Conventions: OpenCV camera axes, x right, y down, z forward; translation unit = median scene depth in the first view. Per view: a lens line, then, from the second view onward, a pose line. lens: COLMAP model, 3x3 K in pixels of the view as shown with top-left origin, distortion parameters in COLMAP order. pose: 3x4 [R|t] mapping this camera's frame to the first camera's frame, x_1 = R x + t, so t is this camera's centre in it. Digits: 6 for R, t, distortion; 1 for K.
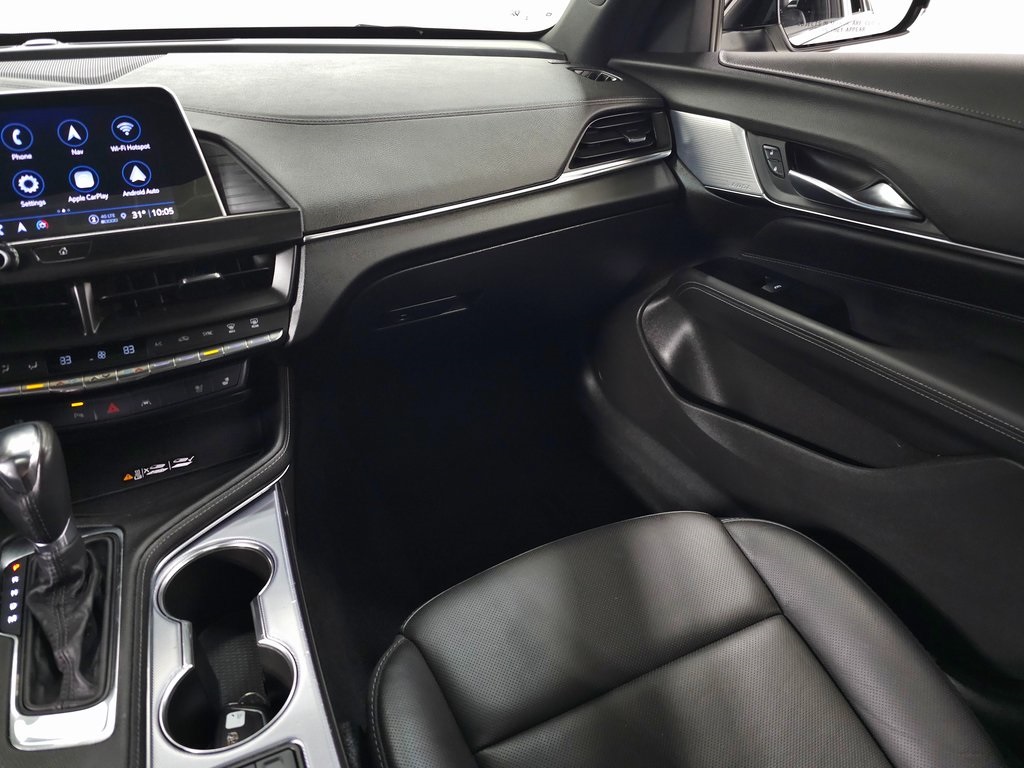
lens RADIAL K [[690.8, 0, 515.2], [0, 690.8, 375.3], [0, 0, 1]] dist [0.051235, -0.053044]
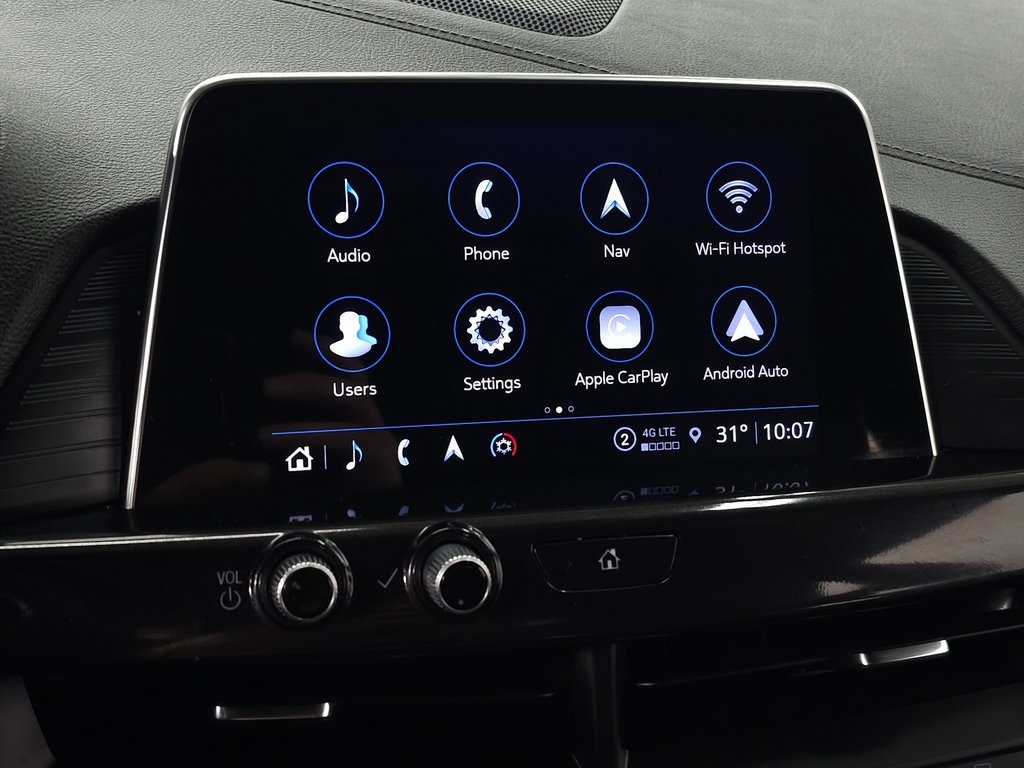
lens RADIAL K [[1306.8, 0, 499.7], [0, 1306.8, 392.2], [0, 0, 1]] dist [0.021022, 0.000000]
pose [[0.983757, 0.140847, -0.111281, -0.563028], [-0.147939, 0.987280, -0.058237, -0.187936], [0.101663, 0.073754, 0.992081, 0.316242]]
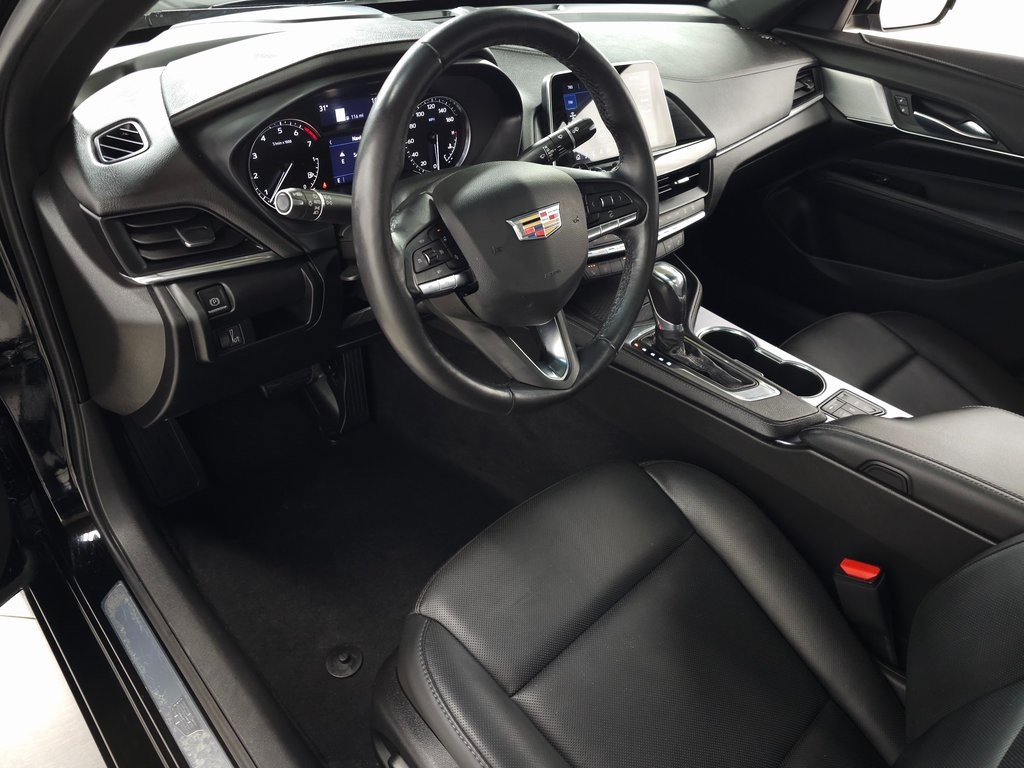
lens RADIAL K [[690.8, 0, 521.0], [0, 690.8, 377.0], [0, 0, 1]] dist [0.051235, -0.053044]
pose [[0.955352, -0.098754, 0.278478, -1.294664], [0.060079, 0.987729, 0.144158, 0.065978], [-0.289297, -0.120991, 0.949562, -0.555295]]
